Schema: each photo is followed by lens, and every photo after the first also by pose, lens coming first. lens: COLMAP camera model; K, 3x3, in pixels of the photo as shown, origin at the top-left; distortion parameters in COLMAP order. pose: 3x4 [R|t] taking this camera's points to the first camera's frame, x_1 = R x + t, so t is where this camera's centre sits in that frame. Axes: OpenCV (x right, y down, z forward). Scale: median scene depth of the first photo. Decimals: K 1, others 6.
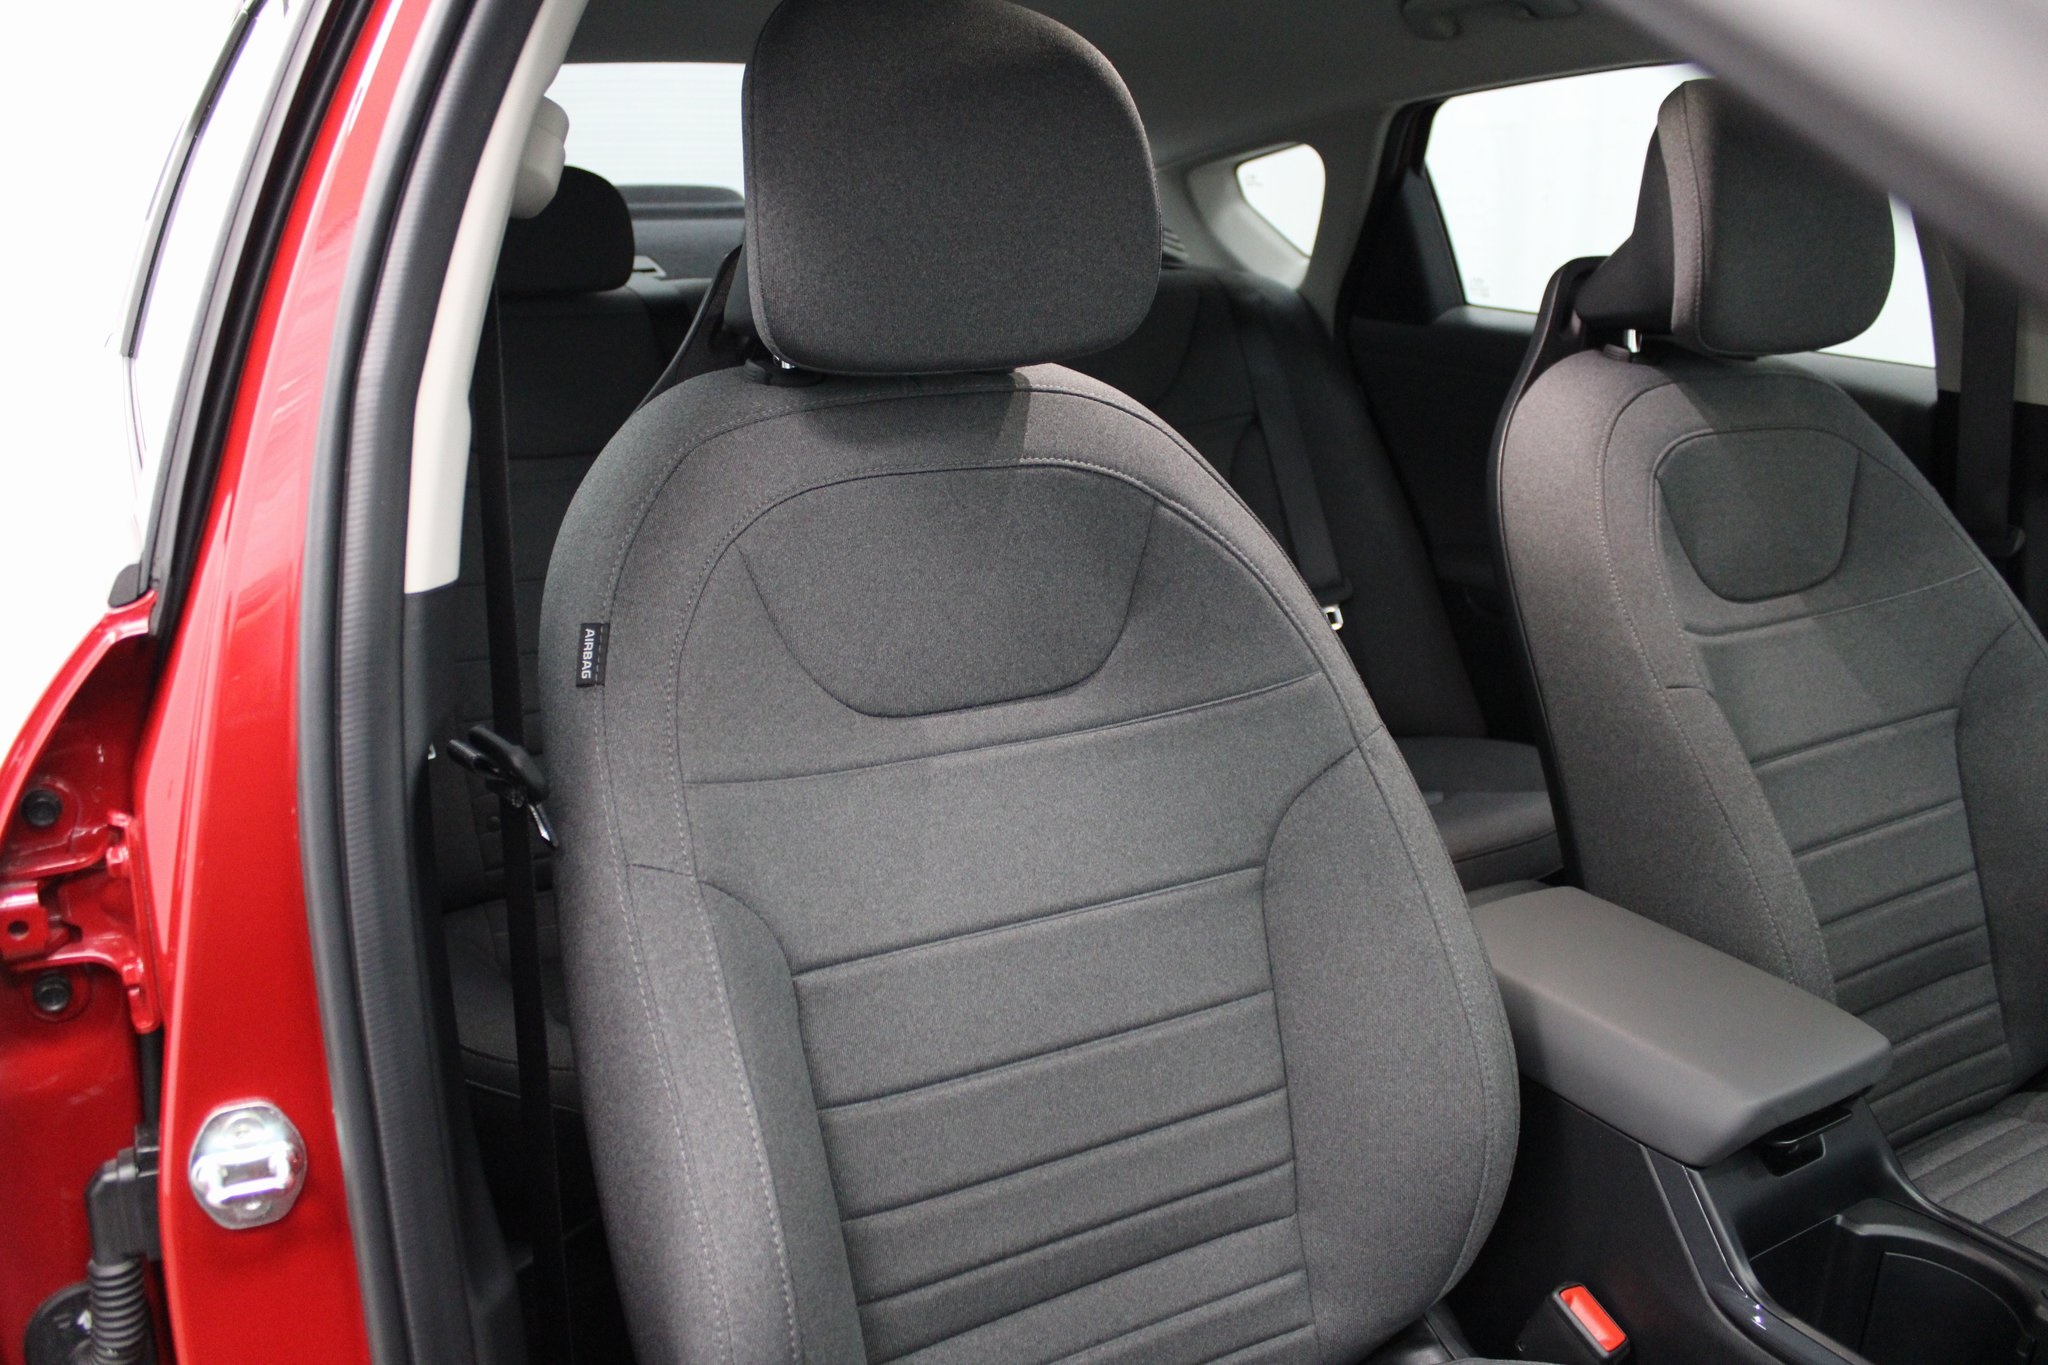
lens RADIAL K [[1700.7, 0, 1022.0], [0, 1700.7, 739.5], [0, 0, 1]] dist [-0.167720, 0.136458]
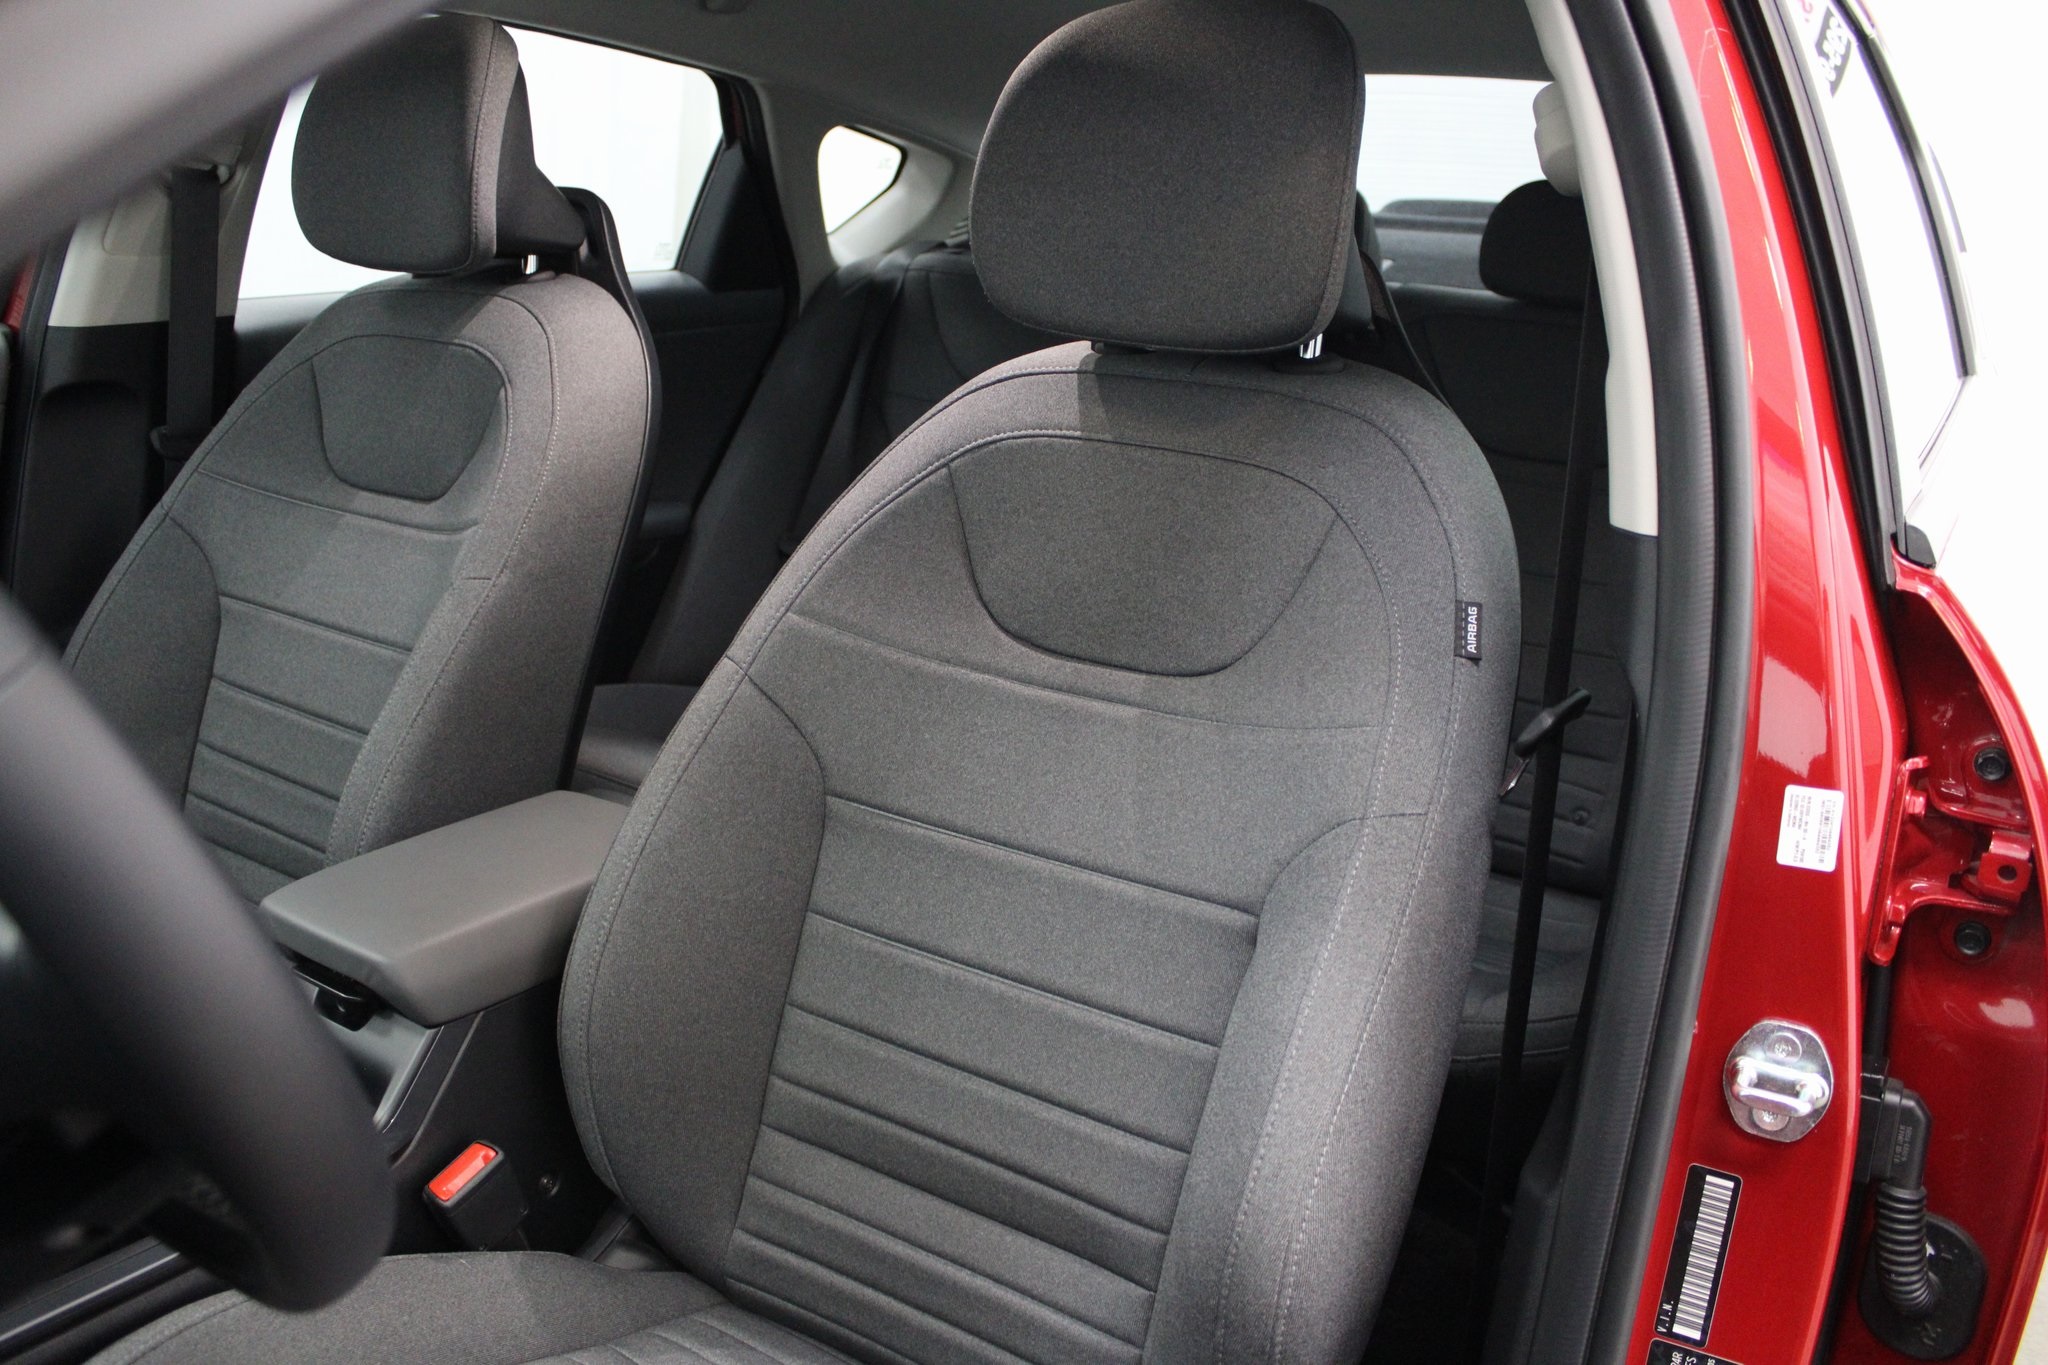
lens RADIAL K [[1782.2, 0, 1017.4], [0, 1782.2, 718.9], [0, 0, 1]] dist [-0.176504, 0.162516]
pose [[0.408800, 0.282957, -0.867651, 1.202023], [-0.305296, 0.938347, 0.162170, -0.190607], [0.860045, 0.198595, 0.469982, 0.599815]]
